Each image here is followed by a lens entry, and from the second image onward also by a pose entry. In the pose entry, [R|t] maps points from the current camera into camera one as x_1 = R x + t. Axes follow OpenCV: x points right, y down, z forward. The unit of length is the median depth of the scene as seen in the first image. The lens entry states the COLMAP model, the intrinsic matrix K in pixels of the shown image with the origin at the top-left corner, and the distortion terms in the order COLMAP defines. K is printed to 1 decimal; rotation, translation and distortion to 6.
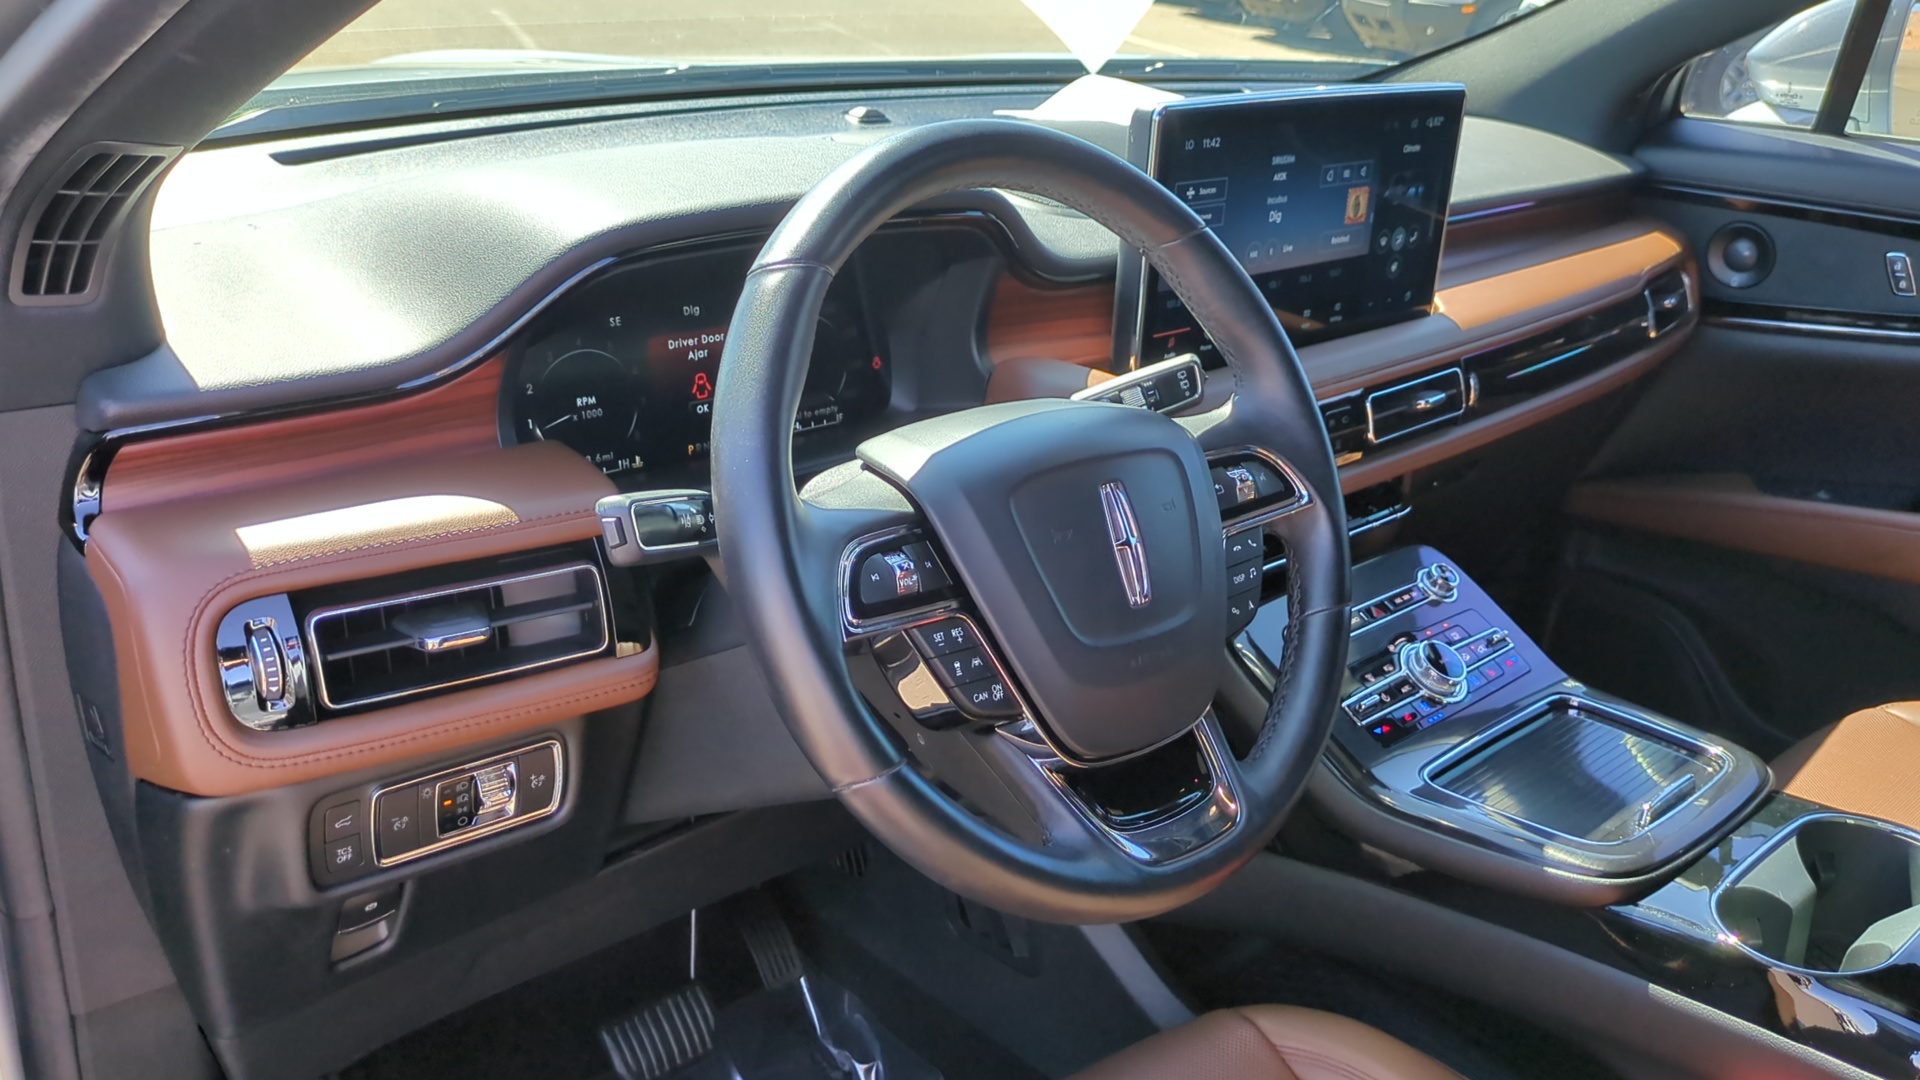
lens RADIAL K [[1683.7, 0, 975.3], [0, 1683.7, 540.7], [0, 0, 1]] dist [0.050716, -0.020142]
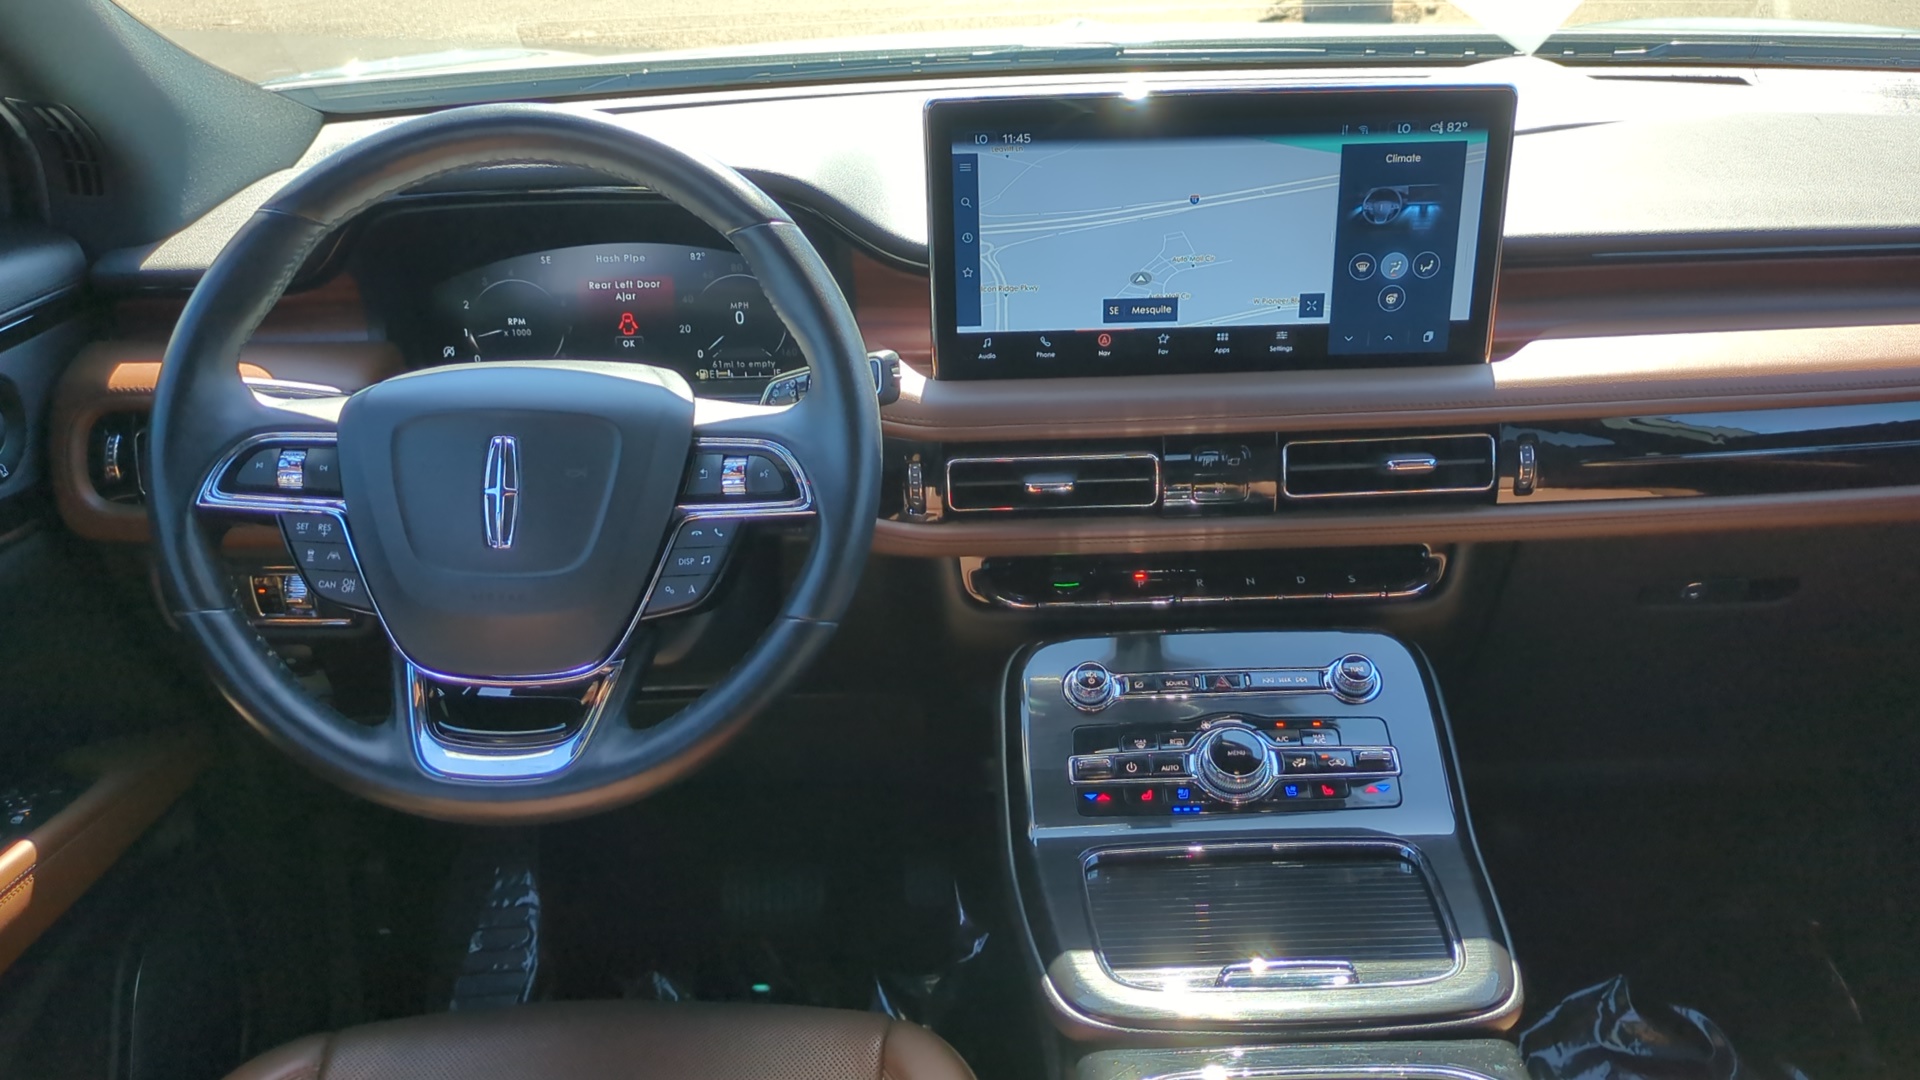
lens RADIAL K [[1683.7, 0, 975.3], [0, 1683.7, 540.7], [0, 0, 1]] dist [0.050716, -0.020142]
pose [[0.728857, 0.204157, -0.653519, 0.848060], [-0.191386, 0.977210, 0.091829, -0.103197], [0.657372, 0.058144, 0.751319, 0.300653]]
